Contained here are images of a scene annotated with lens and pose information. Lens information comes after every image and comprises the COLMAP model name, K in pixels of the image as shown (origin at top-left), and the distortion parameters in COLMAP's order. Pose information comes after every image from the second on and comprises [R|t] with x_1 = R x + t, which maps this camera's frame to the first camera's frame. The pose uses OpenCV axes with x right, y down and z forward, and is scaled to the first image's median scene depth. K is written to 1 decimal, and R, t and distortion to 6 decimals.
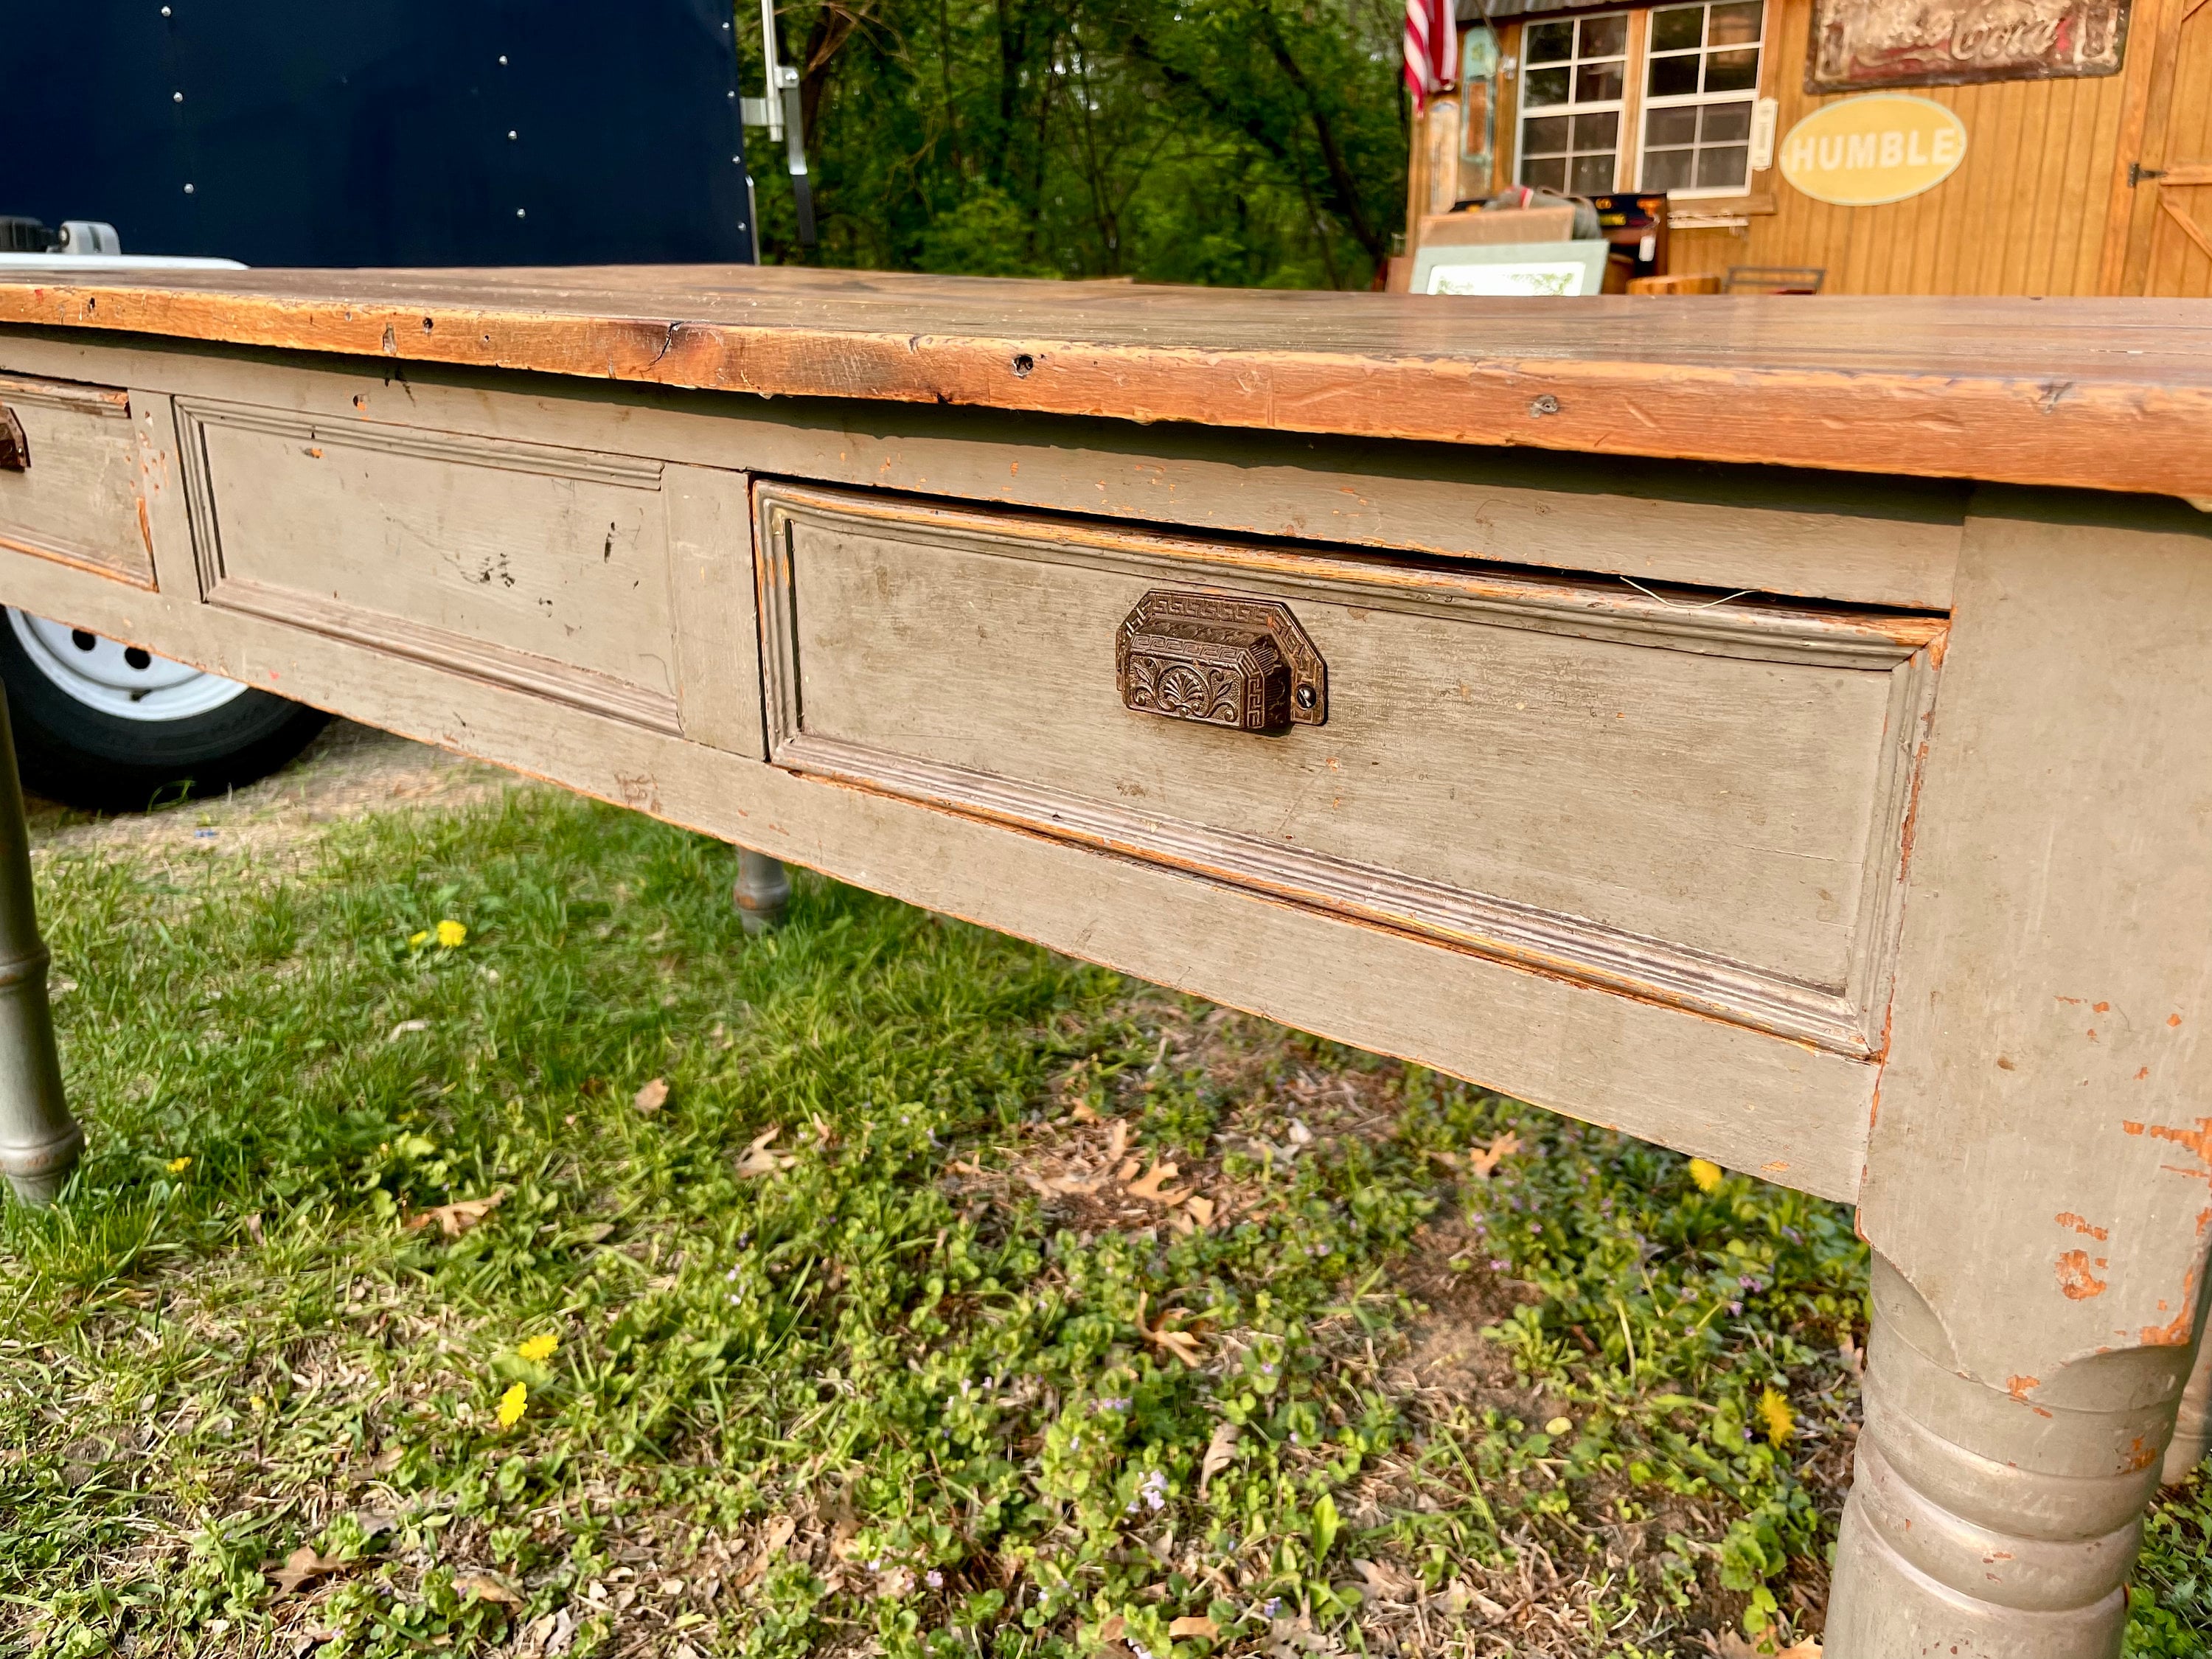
lens RADIAL K [[1780.1, 0, 1104.2], [0, 1780.1, 770.4], [0, 0, 1]] dist [0.080958, -0.126738]
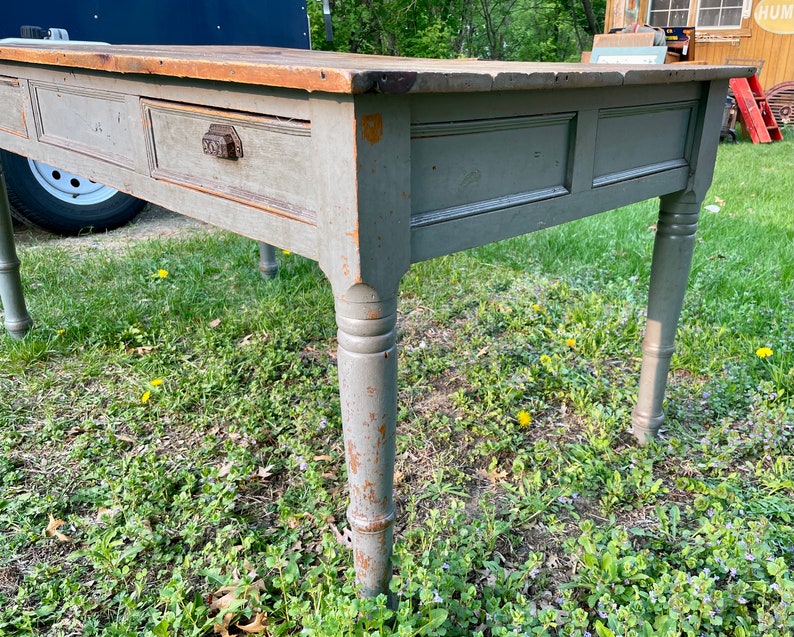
lens RADIAL K [[703.0, 0, 433.3], [0, 703.0, 317.8], [0, 0, 1]] dist [0.096246, -0.159668]
pose [[0.996445, 0.046432, -0.070296, 0.239760], [-0.040558, 0.995740, 0.082804, 0.065441], [0.073841, -0.079659, 0.994083, -0.212644]]
